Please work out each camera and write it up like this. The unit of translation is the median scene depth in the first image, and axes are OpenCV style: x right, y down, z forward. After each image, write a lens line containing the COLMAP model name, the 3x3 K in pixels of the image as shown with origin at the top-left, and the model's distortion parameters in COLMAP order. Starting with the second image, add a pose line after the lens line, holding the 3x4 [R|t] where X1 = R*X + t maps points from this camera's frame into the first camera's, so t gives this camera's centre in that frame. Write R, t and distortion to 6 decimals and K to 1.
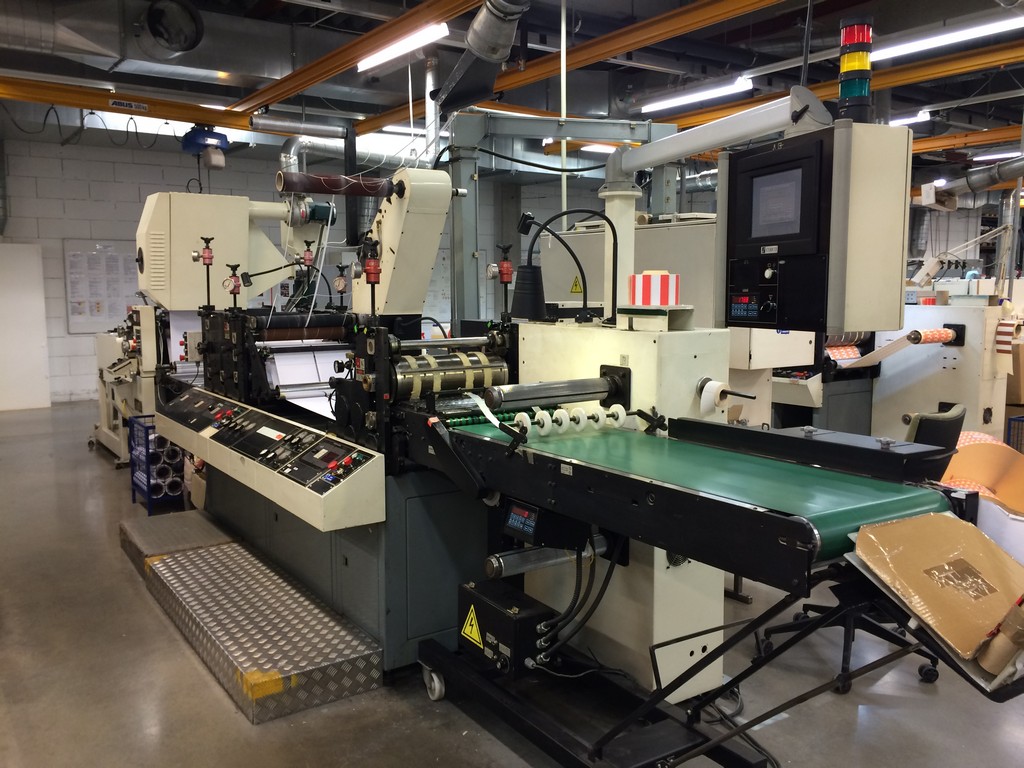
lens RADIAL K [[880.2, 0, 512.0], [0, 880.2, 384.0], [0, 0, 1]] dist [0.073247, -0.088205]
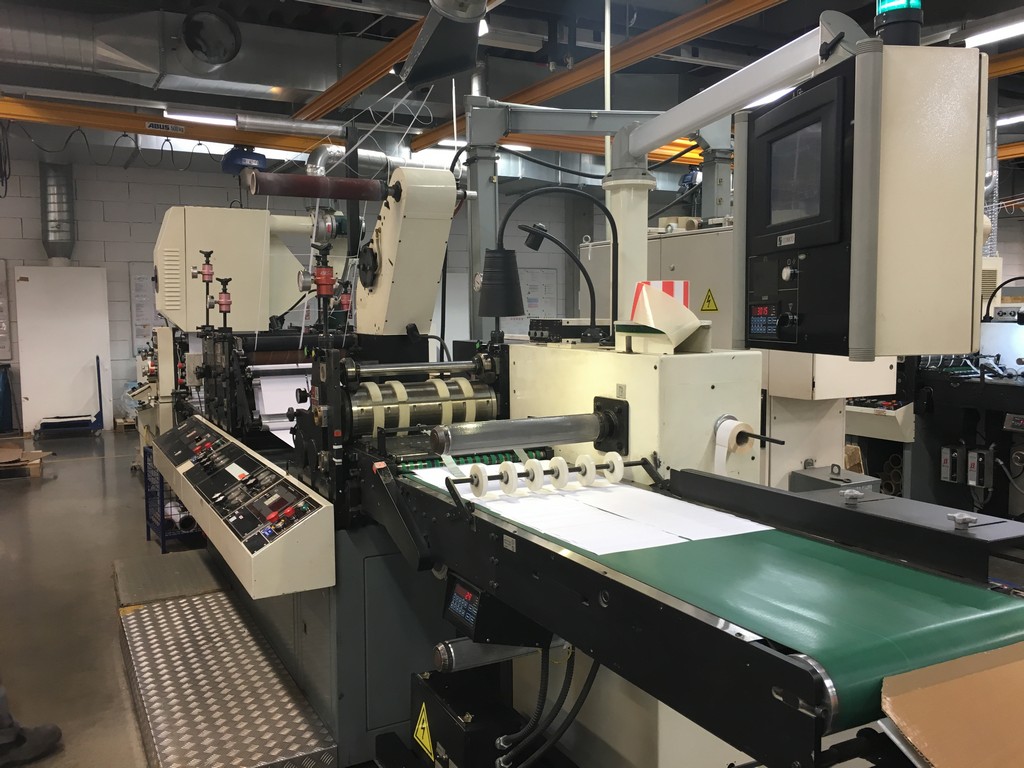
lens RADIAL K [[878.9, 0, 507.6], [0, 878.9, 381.4], [0, 0, 1]] dist [0.077696, -0.110578]
pose [[0.994017, 0.003510, -0.109173, 0.091356], [-0.006548, 0.999601, -0.027483, -0.011084], [0.109033, 0.028033, 0.993643, 0.175214]]
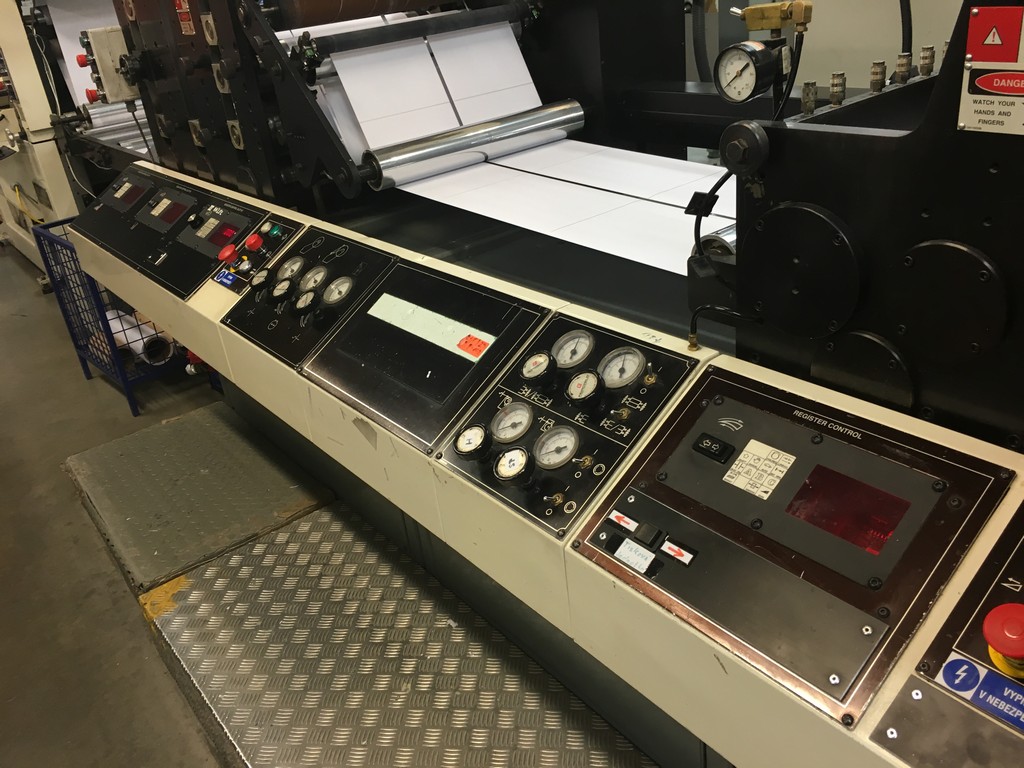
lens RADIAL K [[878.9, 0, 507.6], [0, 878.9, 381.4], [0, 0, 1]] dist [0.077696, -0.110578]
pose [[0.990929, -0.134334, 0.003817, -0.267296], [0.125283, 0.933697, 0.335431, -0.029562], [-0.048624, -0.331910, 0.942057, 0.748352]]
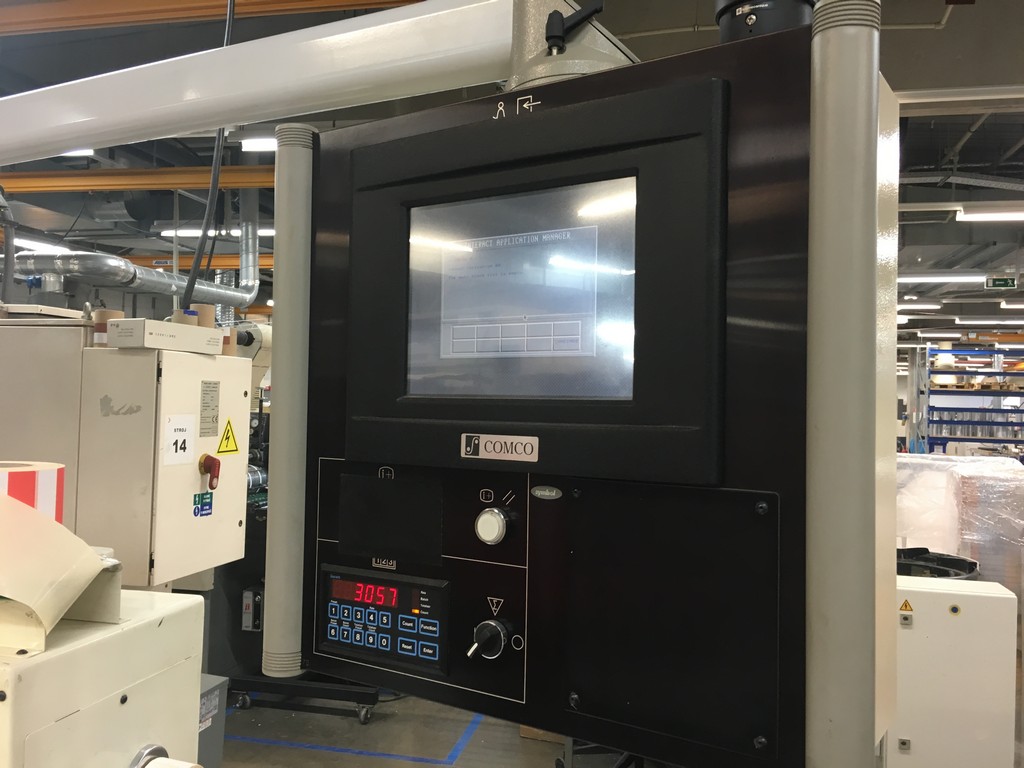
lens RADIAL K [[878.9, 0, 507.6], [0, 878.9, 381.4], [0, 0, 1]] dist [0.077696, -0.110578]
pose [[0.739315, 0.035502, 0.672423, 0.061025], [0.049428, 0.993054, -0.106775, -0.090893], [-0.671543, 0.112177, 0.732425, 0.502716]]
